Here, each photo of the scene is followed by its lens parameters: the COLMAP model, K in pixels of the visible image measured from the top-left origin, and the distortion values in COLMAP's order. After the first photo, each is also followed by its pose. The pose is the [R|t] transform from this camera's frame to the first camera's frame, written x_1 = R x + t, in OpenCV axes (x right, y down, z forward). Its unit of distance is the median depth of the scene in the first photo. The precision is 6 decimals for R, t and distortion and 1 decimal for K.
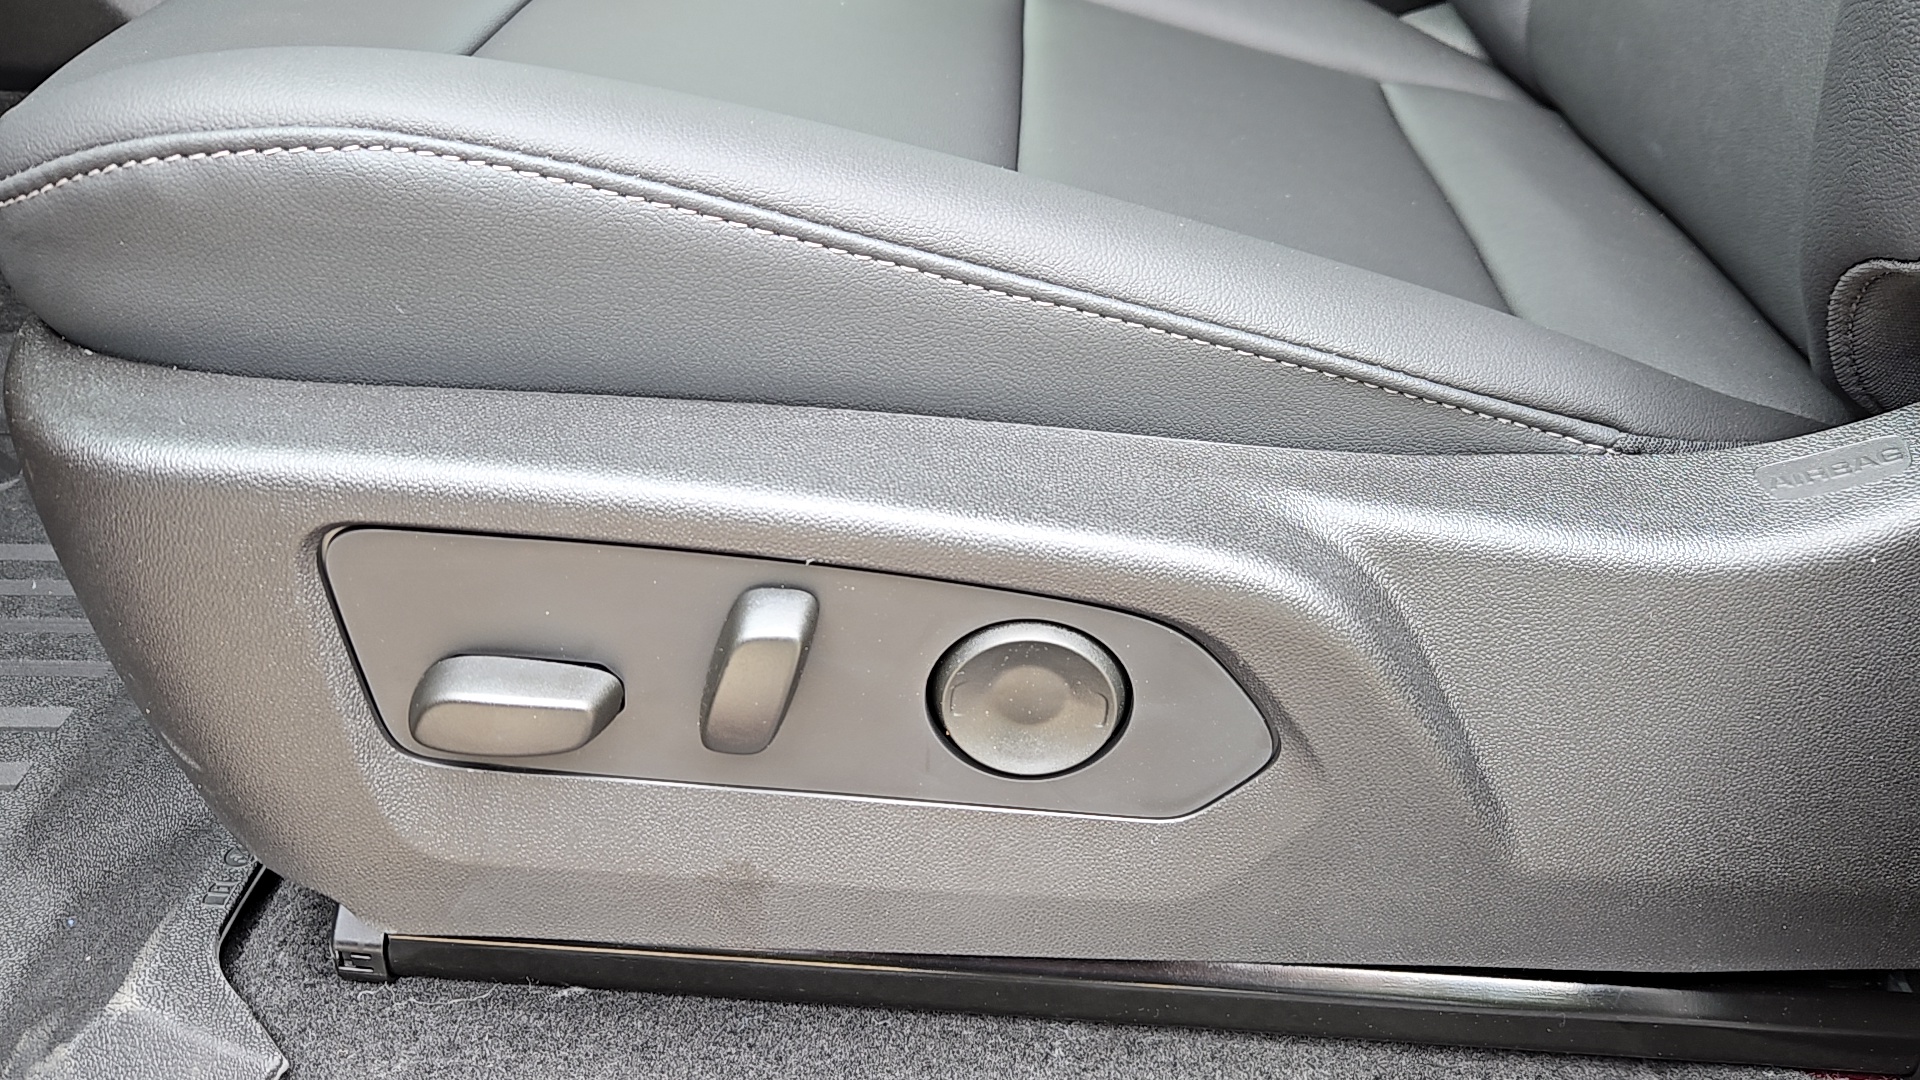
lens RADIAL K [[1599.8, 0, 955.8], [0, 1599.8, 543.6], [0, 0, 1]] dist [0.017927, -0.011998]
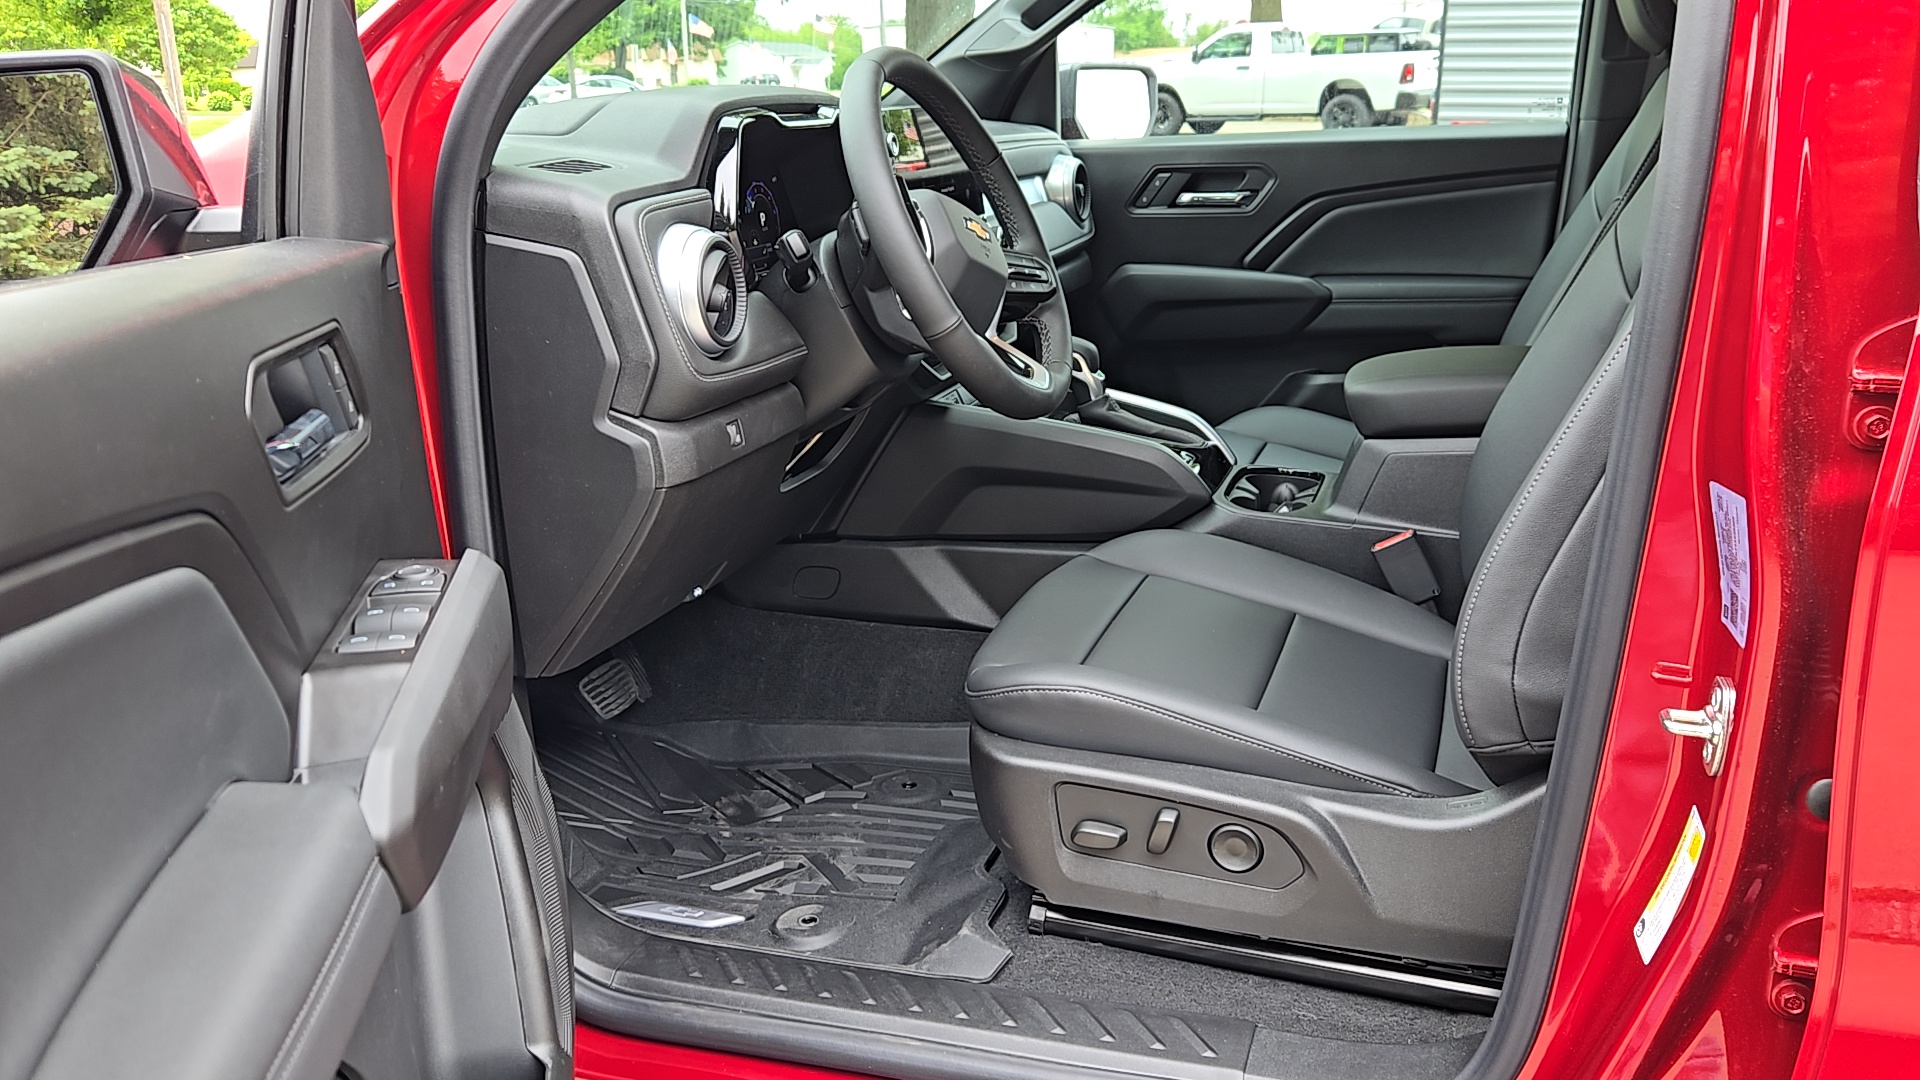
lens RADIAL K [[1599.8, 0, 959.2], [0, 1599.8, 544.5], [0, 0, 1]] dist [0.017927, -0.011998]
pose [[0.958119, 0.044835, -0.282839, 0.452690], [-0.115501, 0.964273, -0.238407, 0.381054], [0.262044, 0.261091, 0.929066, -2.809774]]
